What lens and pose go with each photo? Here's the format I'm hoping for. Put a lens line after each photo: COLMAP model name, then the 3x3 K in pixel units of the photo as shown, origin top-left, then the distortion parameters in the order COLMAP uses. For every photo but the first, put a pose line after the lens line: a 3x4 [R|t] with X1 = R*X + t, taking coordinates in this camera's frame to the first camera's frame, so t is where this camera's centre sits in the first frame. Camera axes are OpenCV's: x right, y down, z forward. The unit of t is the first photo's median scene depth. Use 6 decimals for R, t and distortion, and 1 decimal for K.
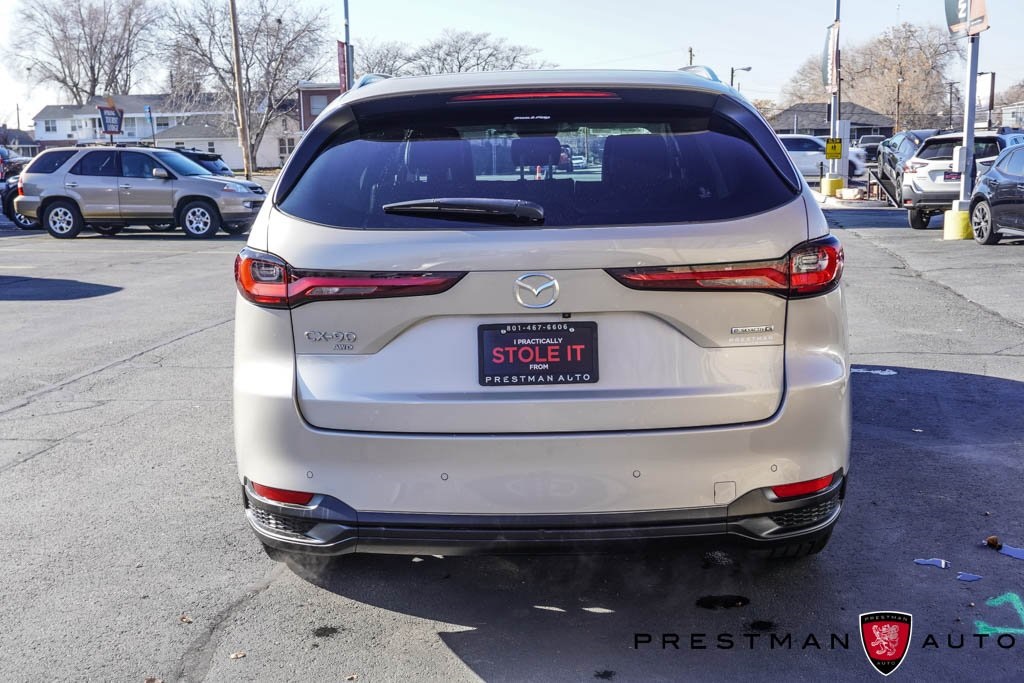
lens RADIAL K [[1090.6, 0, 513.7], [0, 1090.6, 339.7], [0, 0, 1]] dist [0.017333, 0.000000]
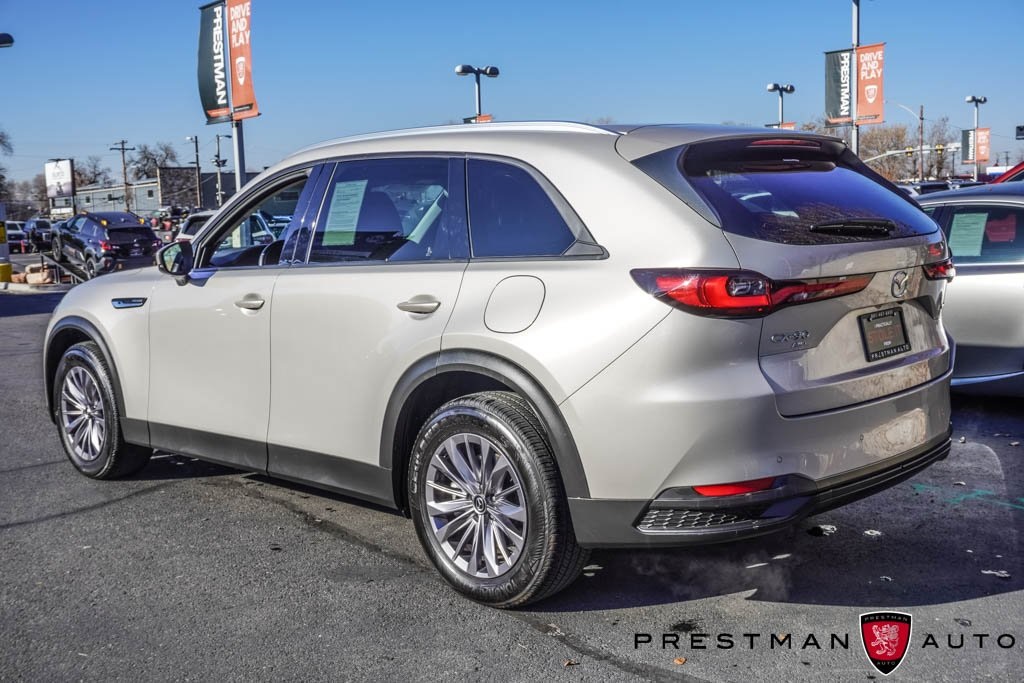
lens RADIAL K [[1118.6, 0, 510.1], [0, 1118.6, 348.6], [0, 0, 1]] dist [0.014689, 0.000000]
pose [[0.691004, -0.094611, 0.716633, -0.101252], [0.146457, 0.989160, -0.010628, -0.001793], [-0.707859, 0.112300, 0.697370, 0.029825]]
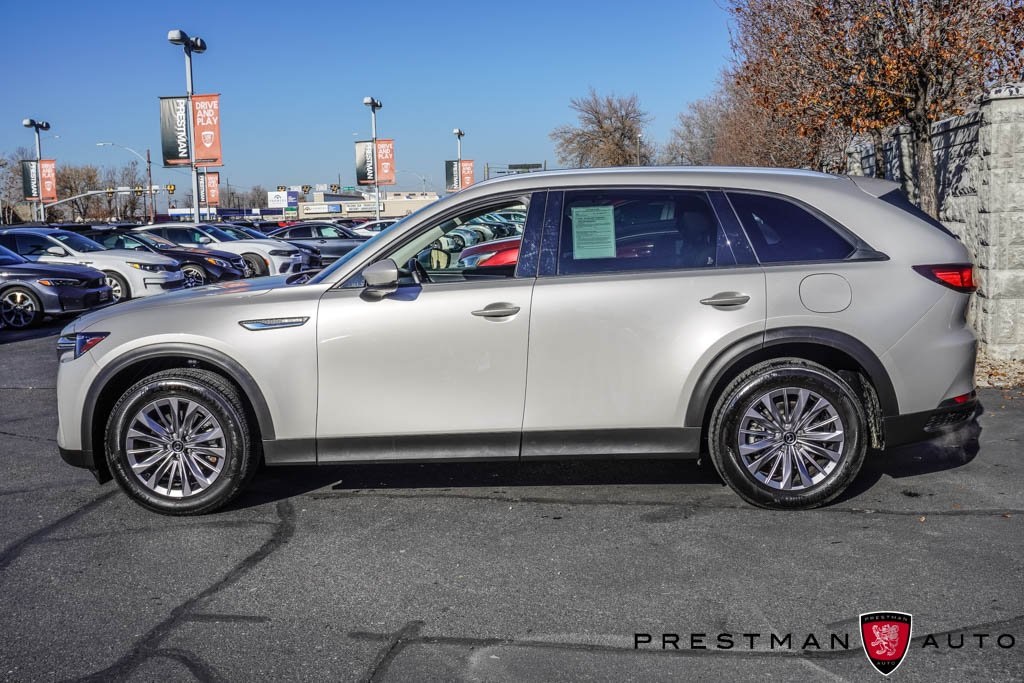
lens RADIAL K [[1078.3, 0, 513.0], [0, 1078.3, 341.9], [0, 0, 1]] dist [0.009930, 0.000000]
pose [[0.045369, -0.093073, 0.994625, -0.395526], [0.199540, 0.976430, 0.082268, -0.079386], [-0.978839, 0.194736, 0.062872, 0.457118]]
